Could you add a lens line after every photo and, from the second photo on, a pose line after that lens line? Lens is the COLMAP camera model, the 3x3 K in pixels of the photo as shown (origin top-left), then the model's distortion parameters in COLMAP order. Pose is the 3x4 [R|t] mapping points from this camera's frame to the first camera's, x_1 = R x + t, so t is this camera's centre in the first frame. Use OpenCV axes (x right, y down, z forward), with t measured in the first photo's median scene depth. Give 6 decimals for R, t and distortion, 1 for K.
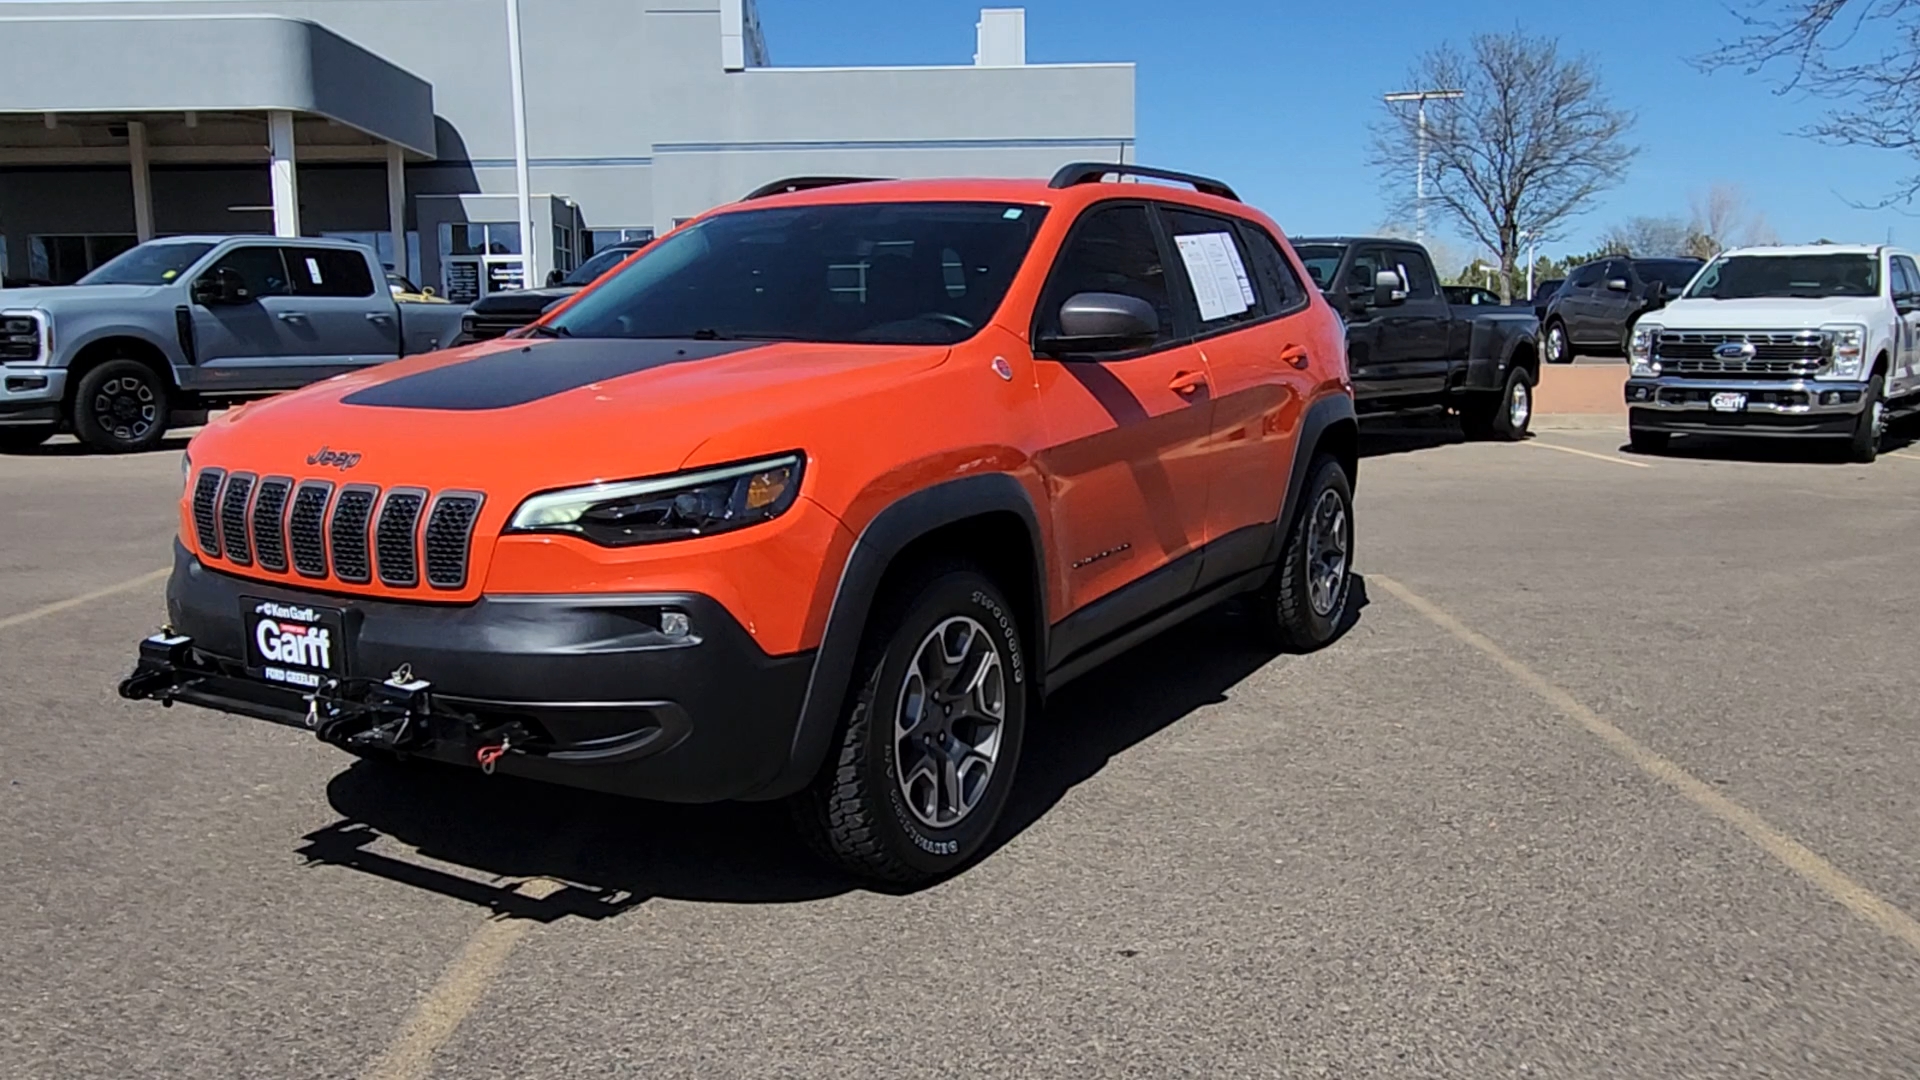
lens RADIAL K [[1534.1, 0, 941.8], [0, 1534.1, 545.0], [0, 0, 1]] dist [-0.000119, 0.018417]
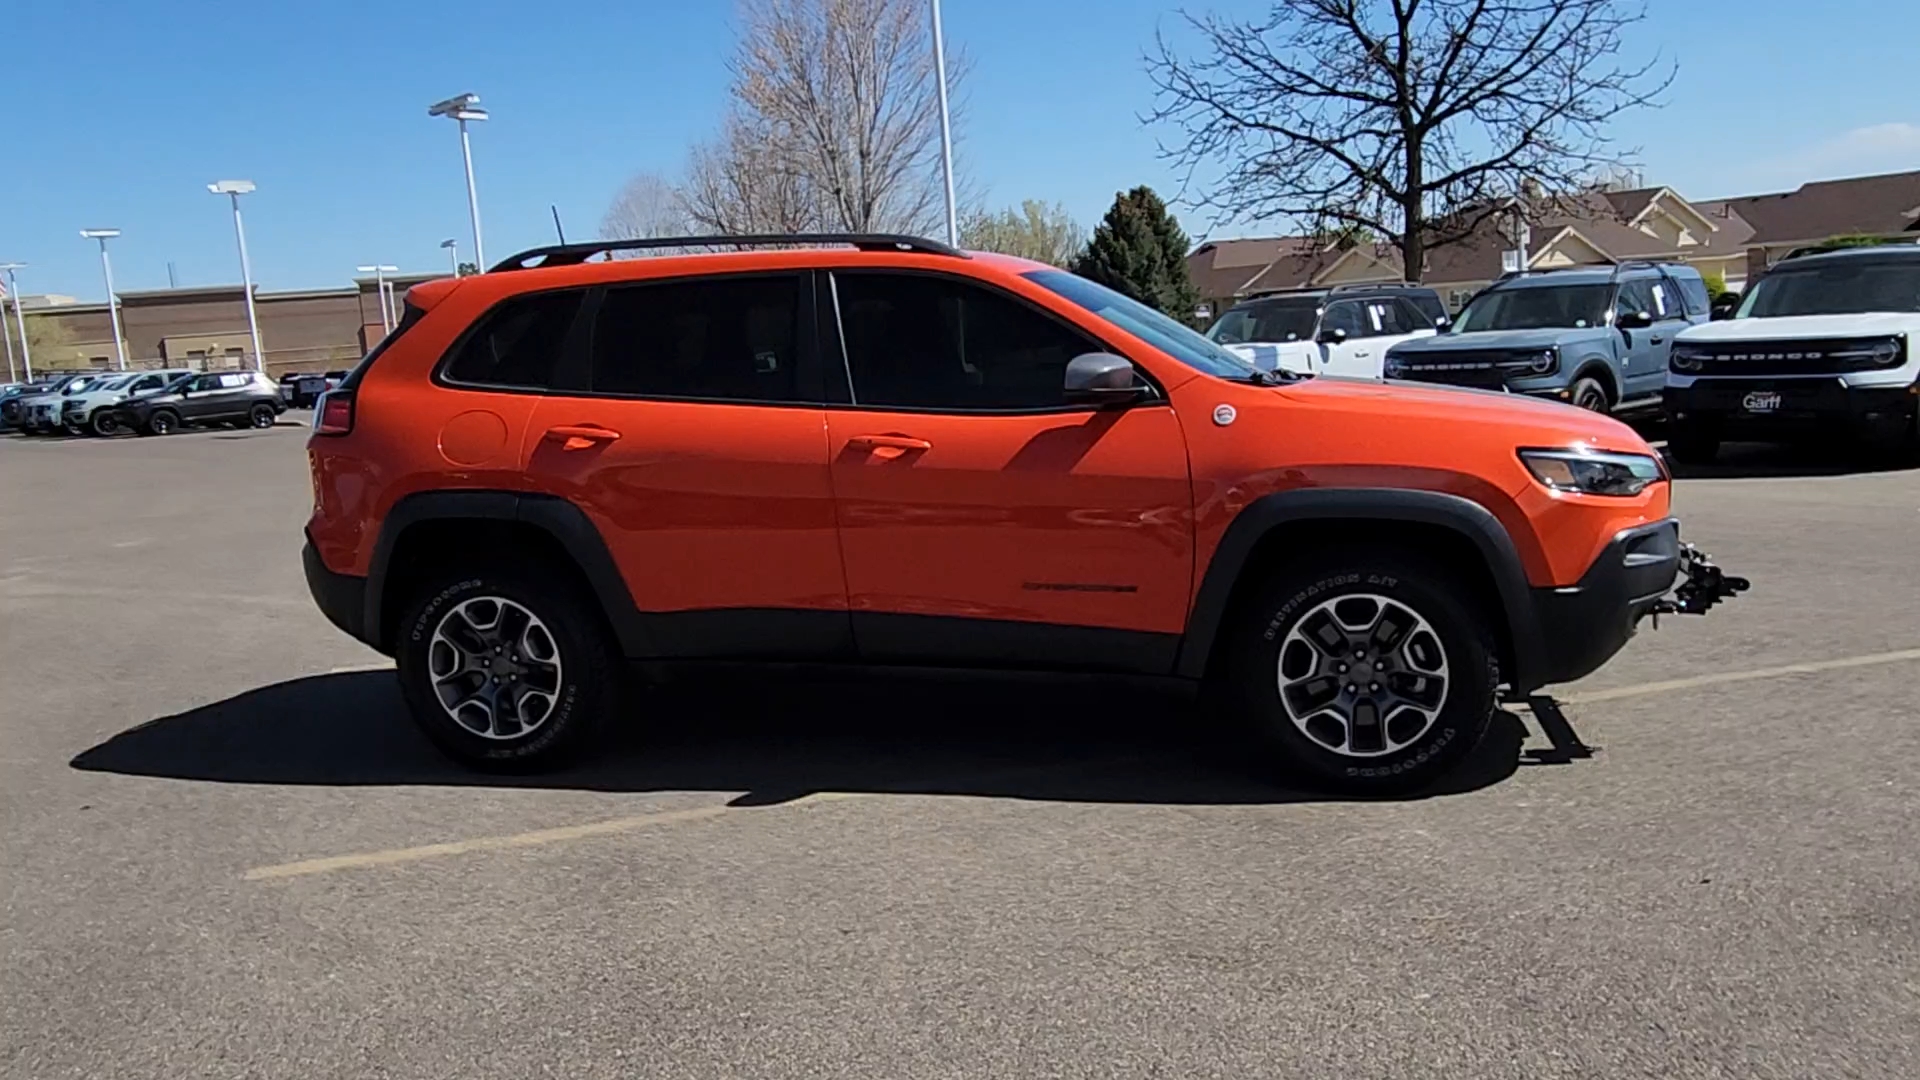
lens RADIAL K [[1534.1, 0, 944.4], [0, 1534.1, 539.3], [0, 0, 1]] dist [-0.000119, 0.018417]
pose [[-0.315732, -0.109448, 0.942515, -1.282428], [0.187281, 0.966596, 0.174981, -0.274126], [-0.930182, 0.231763, -0.284688, 1.619565]]
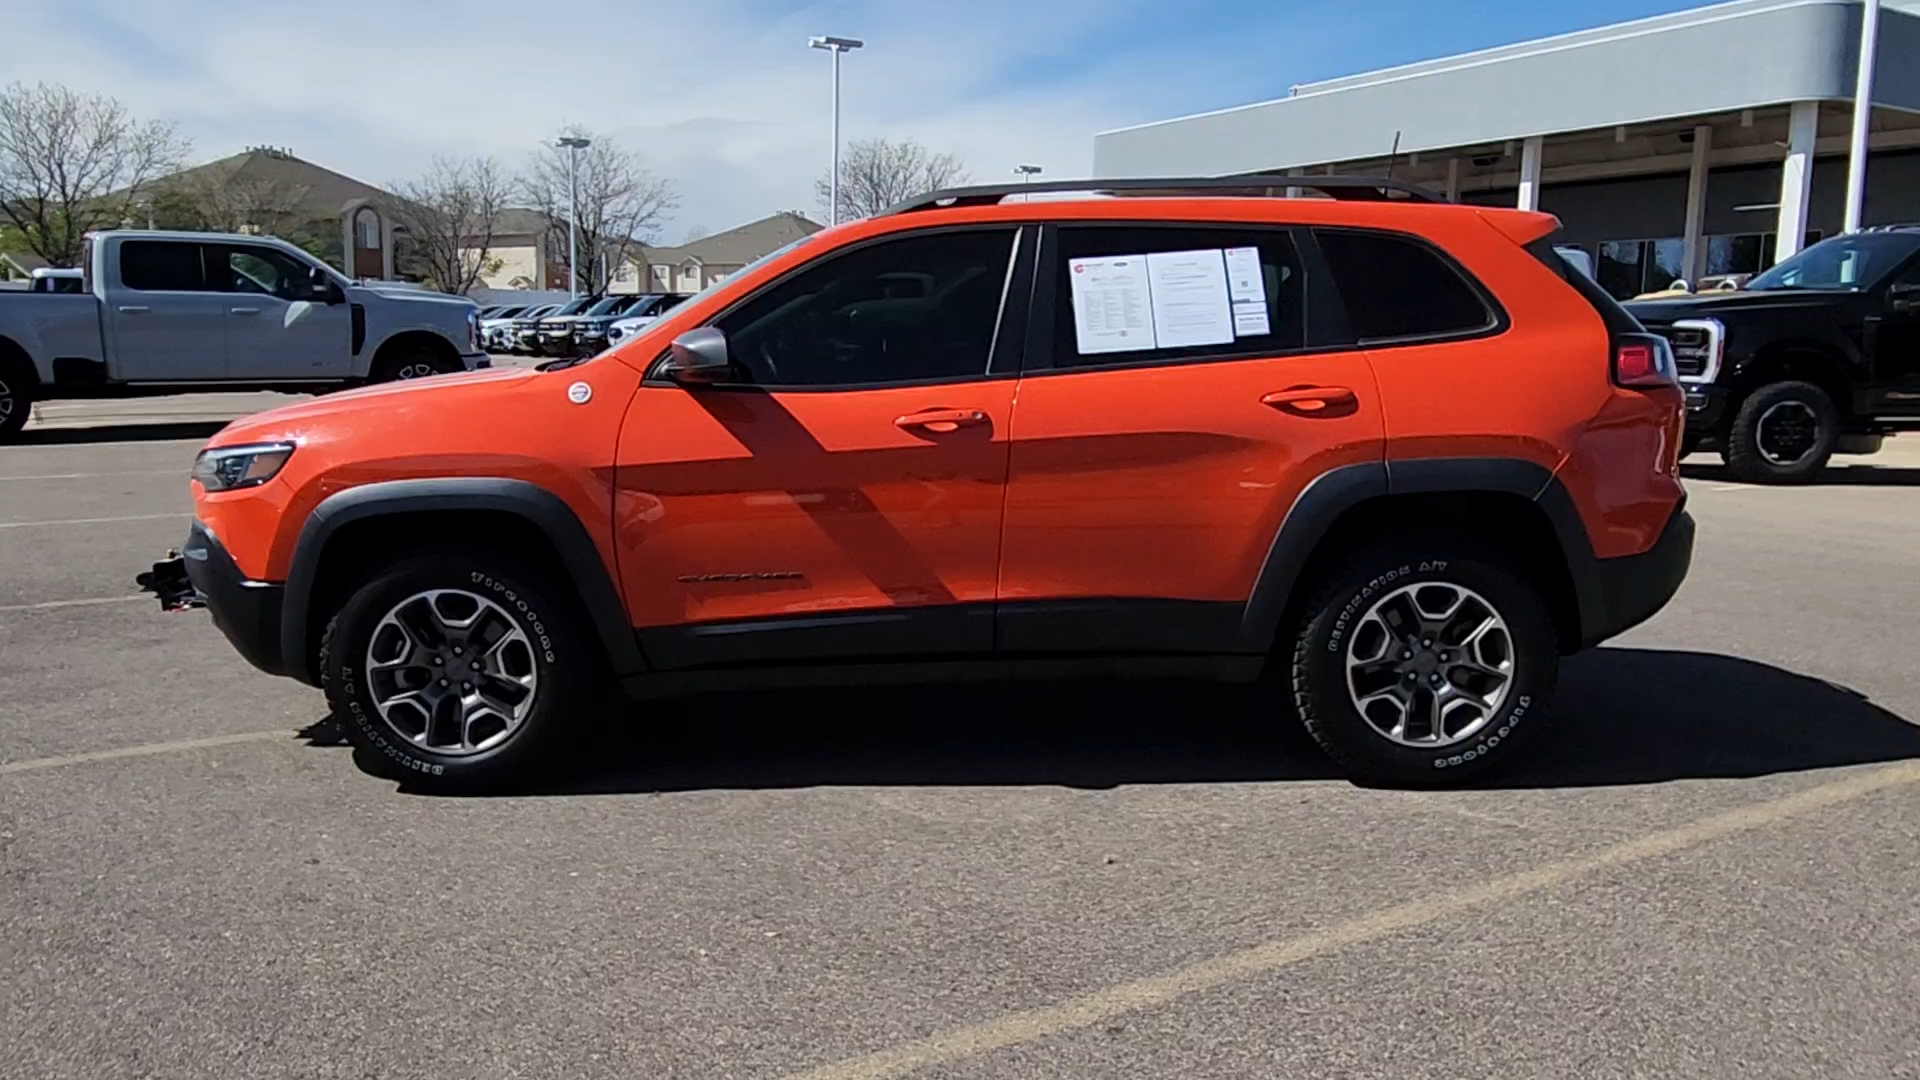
lens RADIAL K [[1534.1, 0, 948.1], [0, 1534.1, 540.9], [0, 0, 1]] dist [-0.000119, 0.018417]
pose [[0.525093, 0.126872, -0.841535, 1.048726], [-0.128089, 0.989343, 0.069232, -0.107685], [0.841350, 0.071438, 0.535748, 0.554918]]
